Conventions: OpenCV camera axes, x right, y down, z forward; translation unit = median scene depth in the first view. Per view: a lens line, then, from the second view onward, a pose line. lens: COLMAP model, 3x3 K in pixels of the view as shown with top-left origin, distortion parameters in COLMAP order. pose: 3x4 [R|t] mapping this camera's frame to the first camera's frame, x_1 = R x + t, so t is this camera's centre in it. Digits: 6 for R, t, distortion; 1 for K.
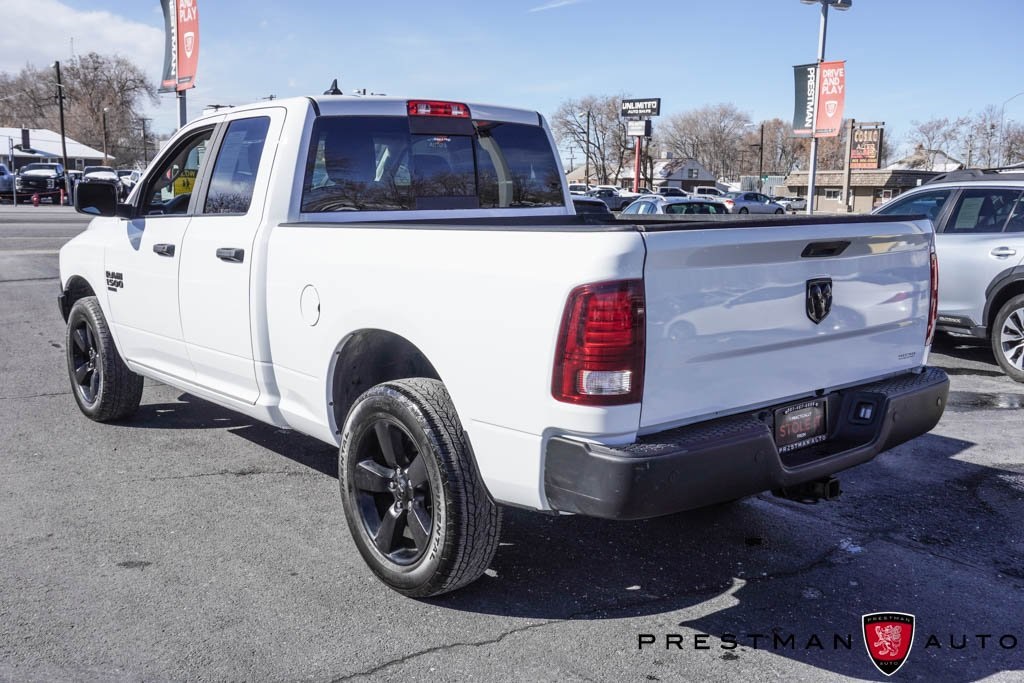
lens RADIAL K [[1052.3, 0, 515.8], [0, 1052.3, 340.5], [0, 0, 1]] dist [0.020791, 0.000000]
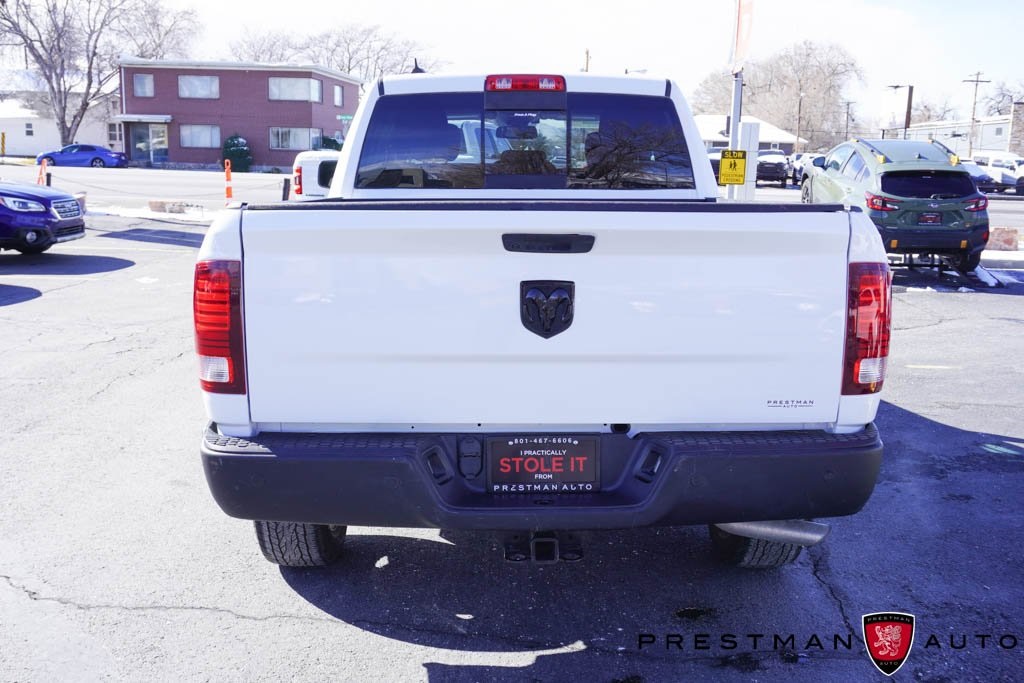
lens RADIAL K [[1052.3, 0, 514.2], [0, 1052.3, 343.5], [0, 0, 1]] dist [0.020791, 0.000000]
pose [[0.759968, 0.111930, -0.640250, 0.543955], [-0.100961, 0.993433, 0.053835, -0.036559], [0.642071, 0.023727, 0.766278, 0.271123]]
